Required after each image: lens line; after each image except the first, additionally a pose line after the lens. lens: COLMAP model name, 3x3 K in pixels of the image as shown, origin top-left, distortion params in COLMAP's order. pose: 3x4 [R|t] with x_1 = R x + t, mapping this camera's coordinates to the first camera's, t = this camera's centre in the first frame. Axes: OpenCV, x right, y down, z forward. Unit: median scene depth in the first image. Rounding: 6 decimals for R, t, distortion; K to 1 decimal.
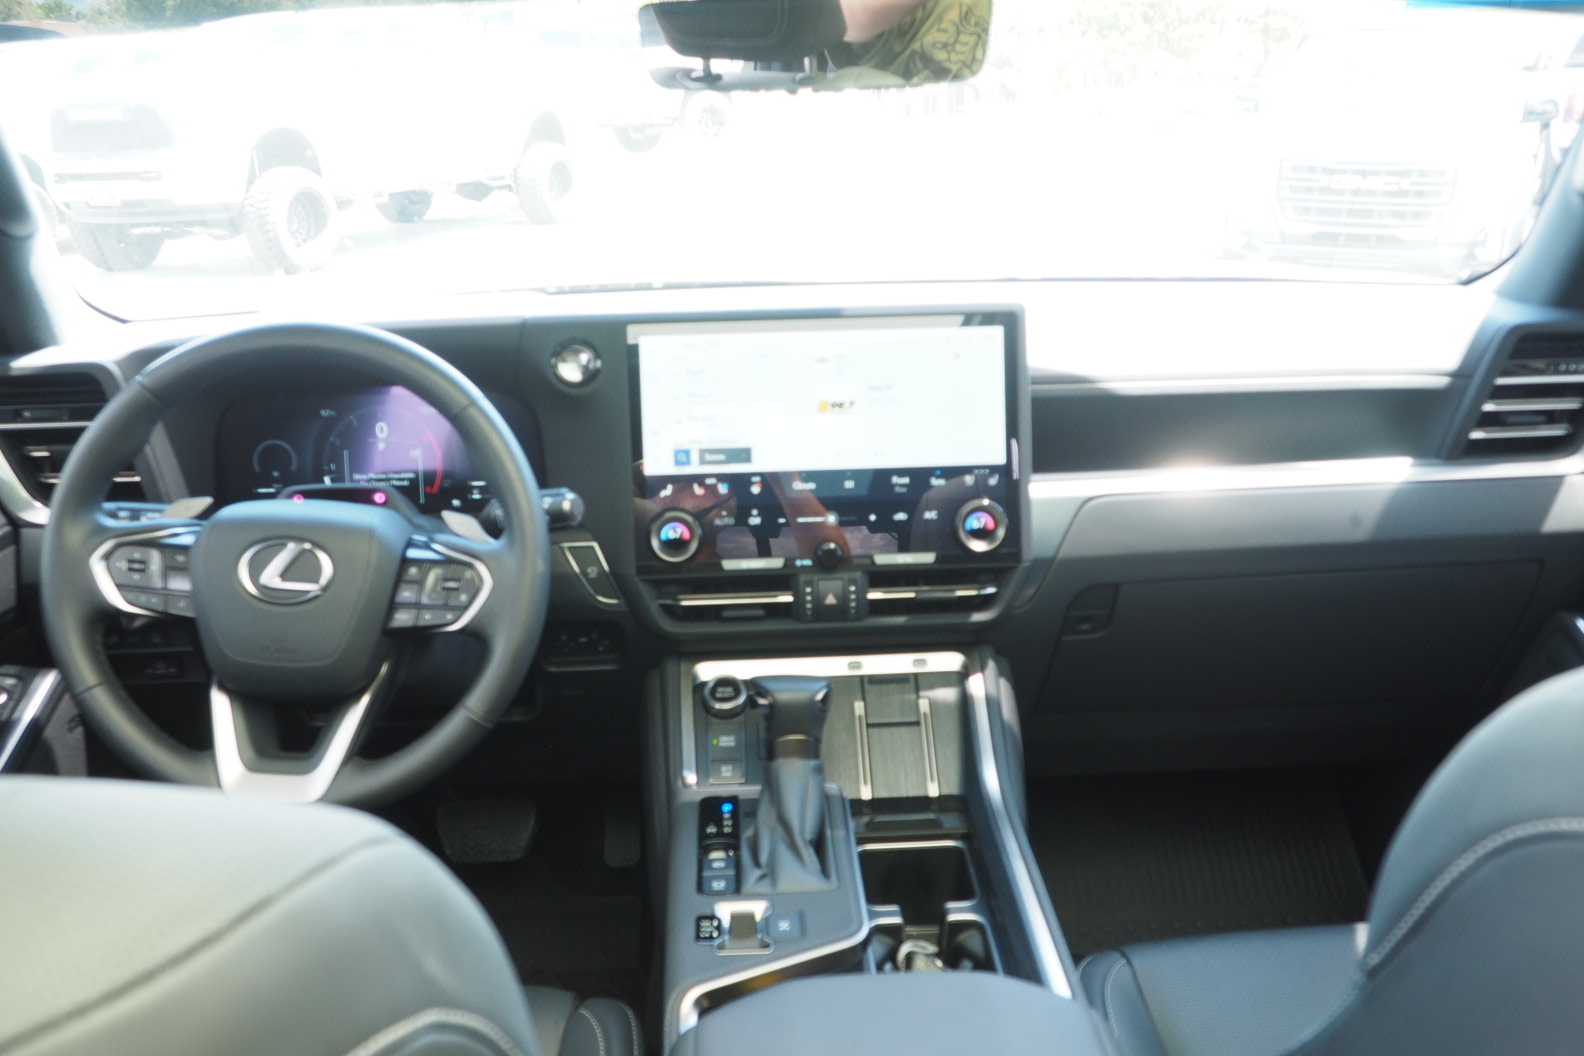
lens RADIAL K [[1339.5, 0, 792.0], [0, 1339.5, 528.0], [0, 0, 1]] dist [-0.001698, 0.003356]
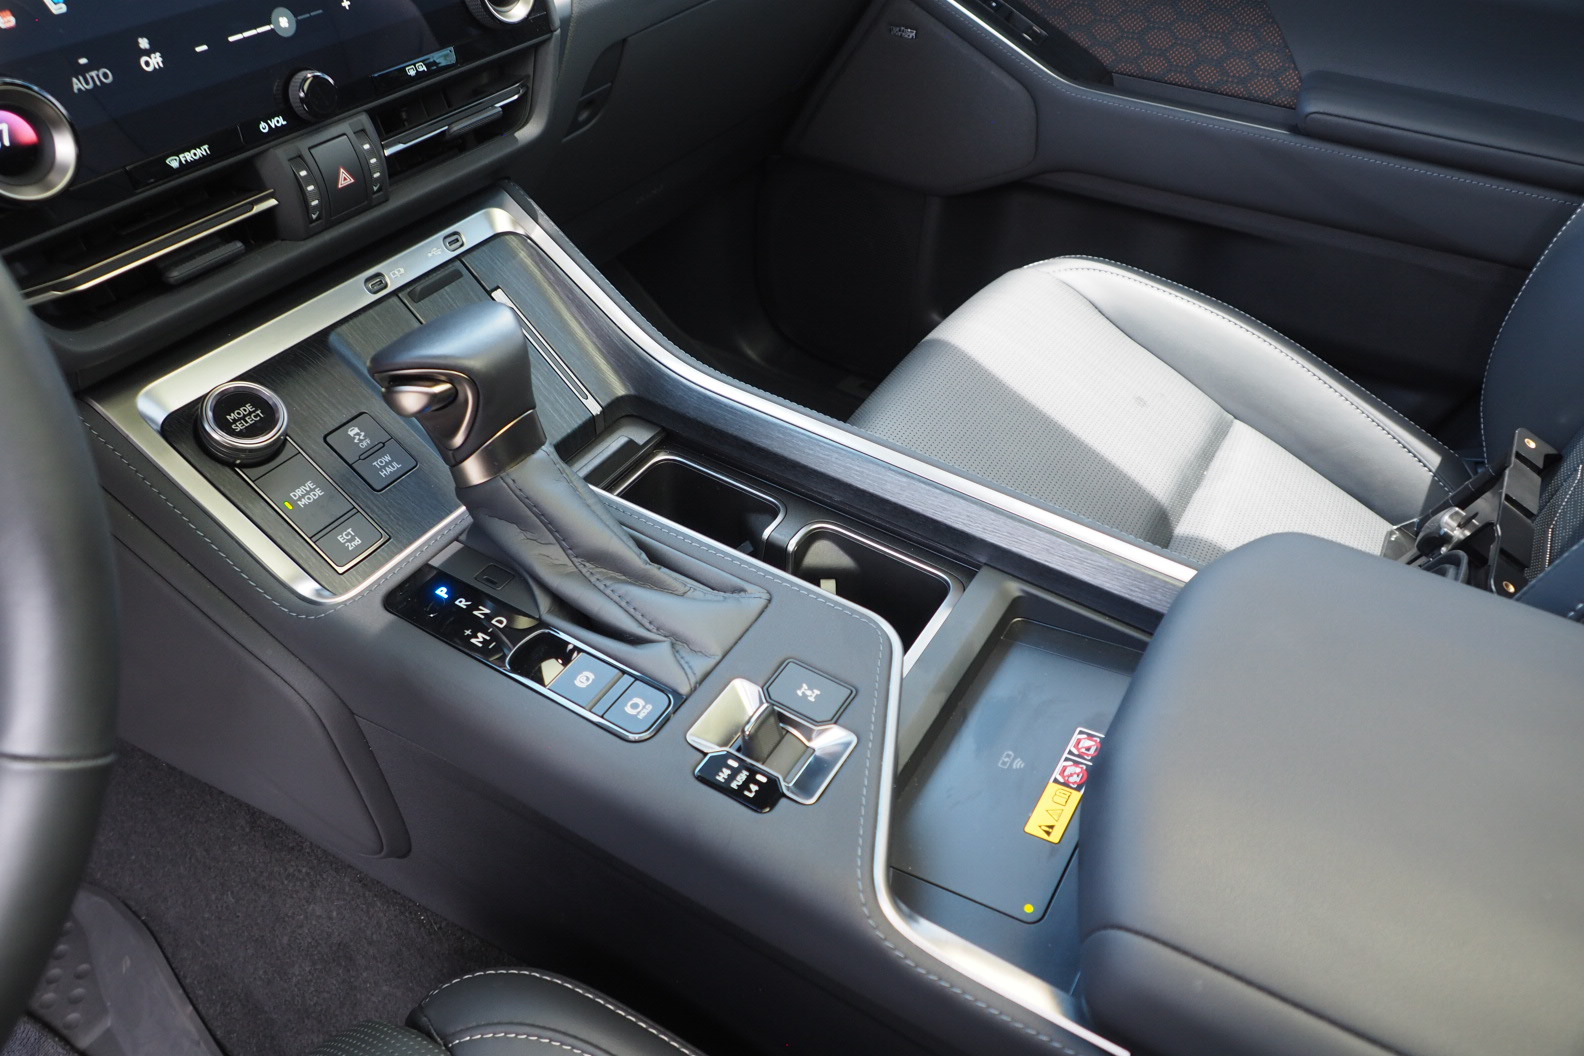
lens RADIAL K [[1116.9, 0, 792.0], [0, 1116.9, 528.0], [0, 0, 1]] dist [-0.031838, 0.001471]
pose [[0.559973, -0.514007, 0.649790, -0.222930], [0.201589, 0.845246, 0.494895, -0.012086], [-0.803612, -0.146137, 0.576933, 0.540647]]
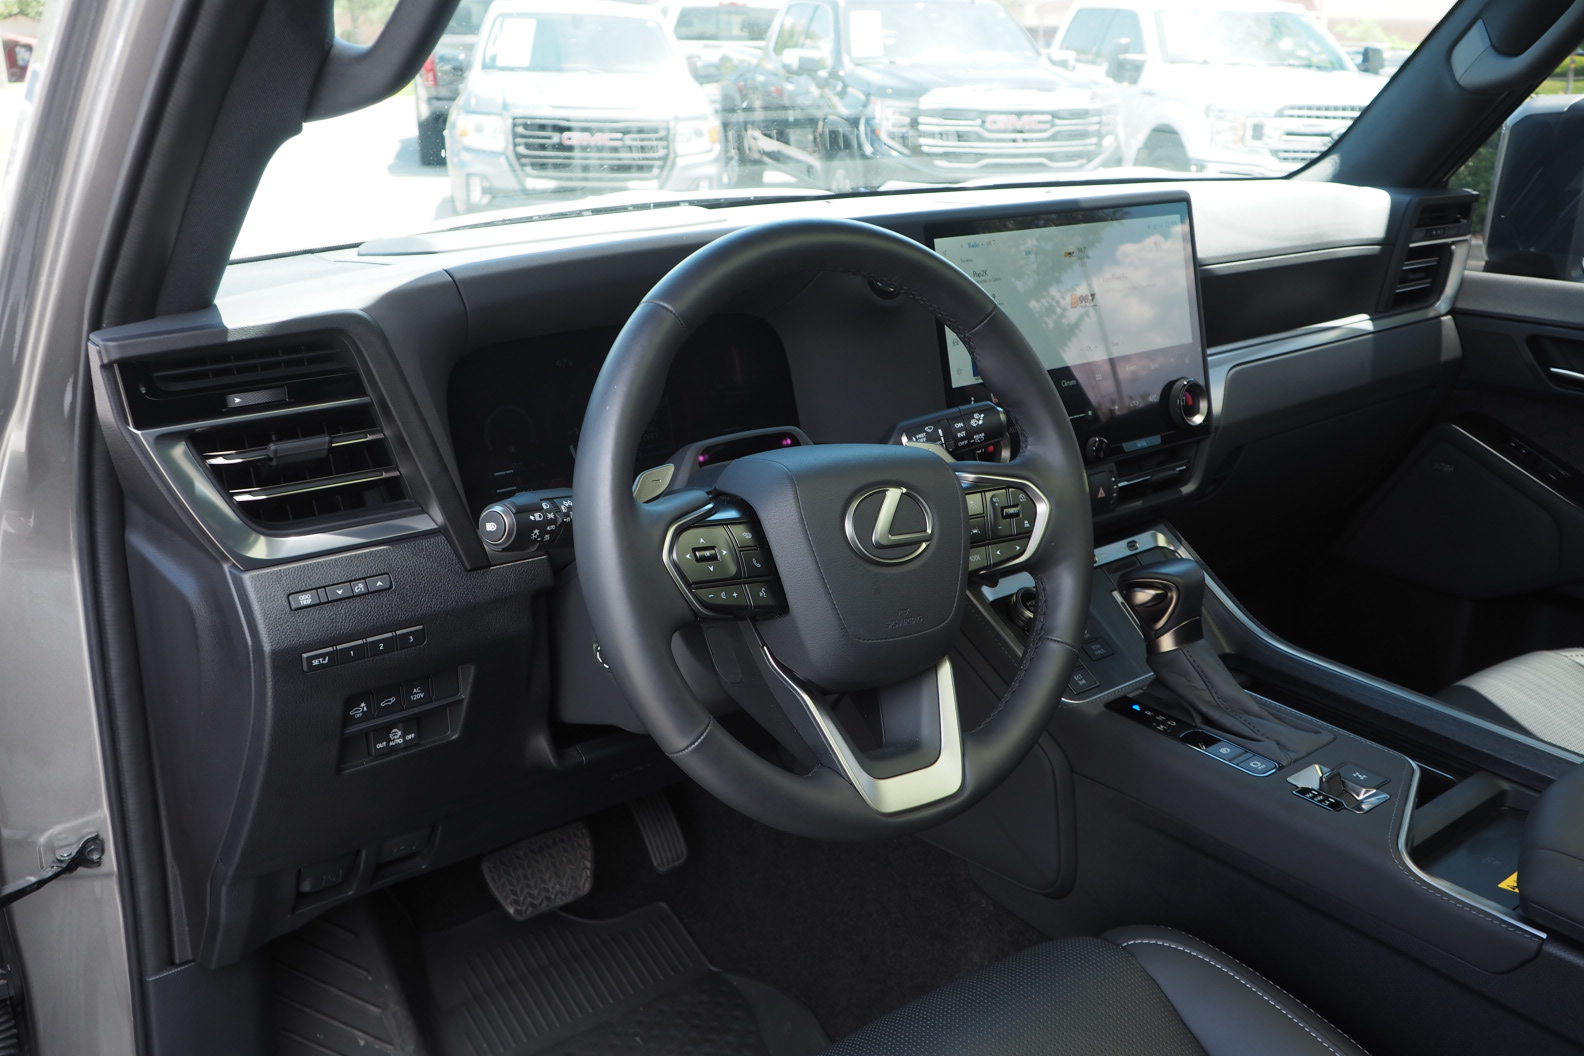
lens RADIAL K [[1356.6, 0, 792.0], [0, 1356.6, 528.0], [0, 0, 1]] dist [-0.010603, -0.005216]
pose [[0.821806, -0.165923, 0.545074, -0.679393], [0.154691, 0.985700, 0.066824, -0.023035], [-0.548367, 0.029401, 0.835721, 0.264821]]
